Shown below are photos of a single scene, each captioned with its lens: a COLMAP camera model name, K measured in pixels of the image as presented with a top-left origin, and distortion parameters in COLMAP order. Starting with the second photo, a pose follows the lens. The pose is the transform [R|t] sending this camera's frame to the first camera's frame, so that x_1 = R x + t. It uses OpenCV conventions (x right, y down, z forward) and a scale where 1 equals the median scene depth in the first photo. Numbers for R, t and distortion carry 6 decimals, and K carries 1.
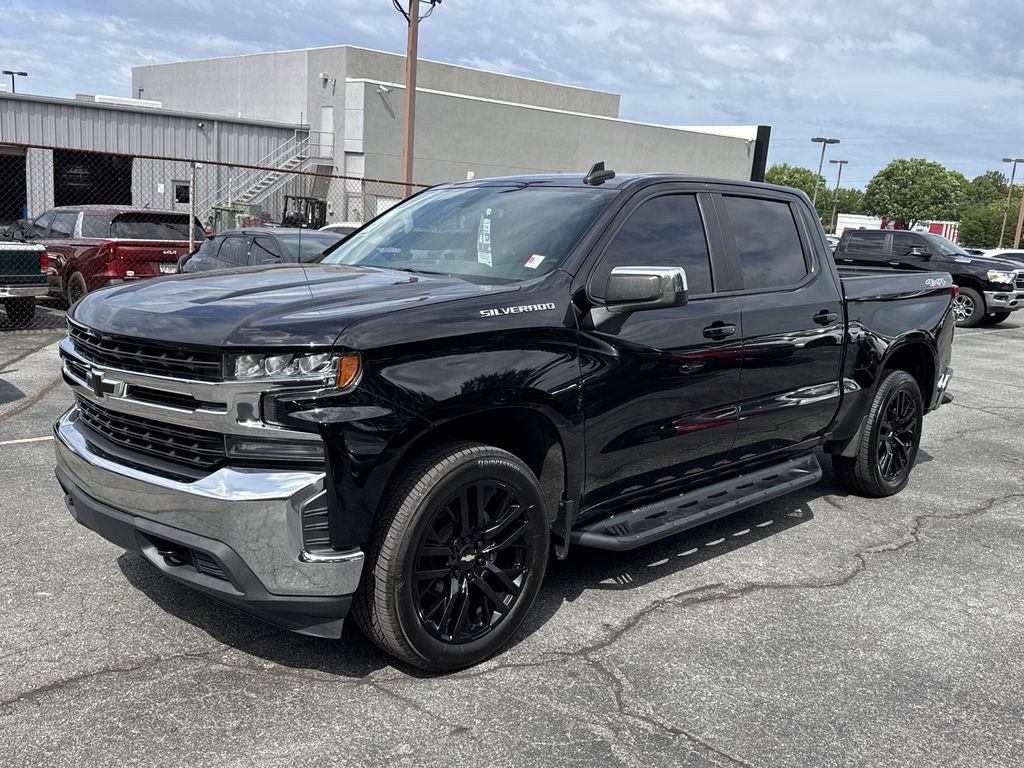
lens RADIAL K [[939.6, 0, 514.8], [0, 939.6, 387.8], [0, 0, 1]] dist [0.009744, 0.000000]
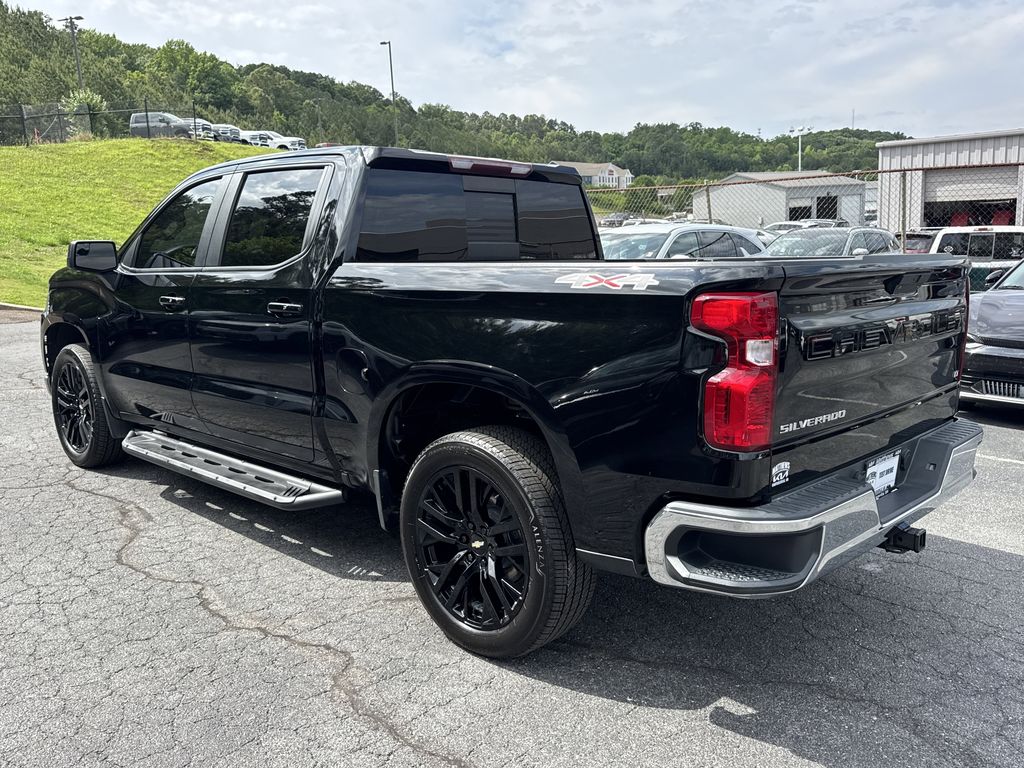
lens RADIAL K [[863.3, 0, 507.2], [0, 863.3, 380.8], [0, 0, 1]] dist [0.028563, -0.028383]
pose [[-0.001164, 0.116639, -0.993174, 0.150664], [-0.159383, 0.980457, 0.115332, -0.017940], [0.987216, 0.158430, 0.017449, 0.167197]]
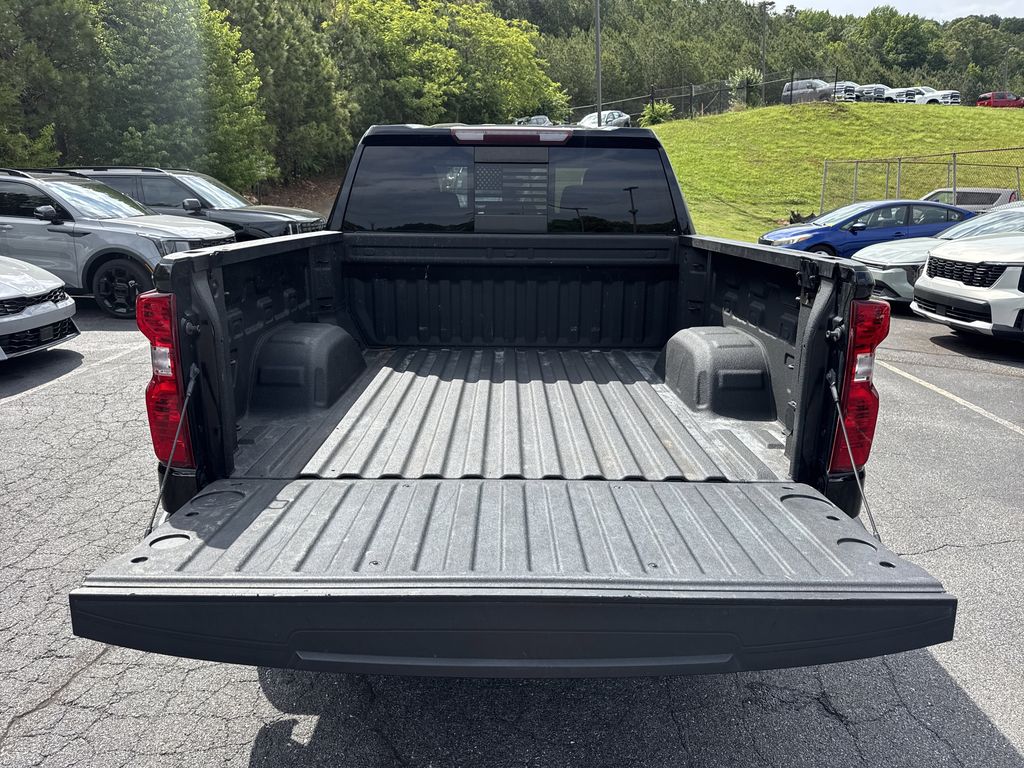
lens RADIAL K [[733.7, 0, 508.7], [0, 733.7, 381.6], [0, 0, 1]] dist [0.016362, -0.012565]
pose [[-0.703202, 0.131704, -0.698686, 0.097522], [-0.147684, 0.934202, 0.324739, -0.035791], [0.695483, 0.331542, -0.637482, 0.244480]]
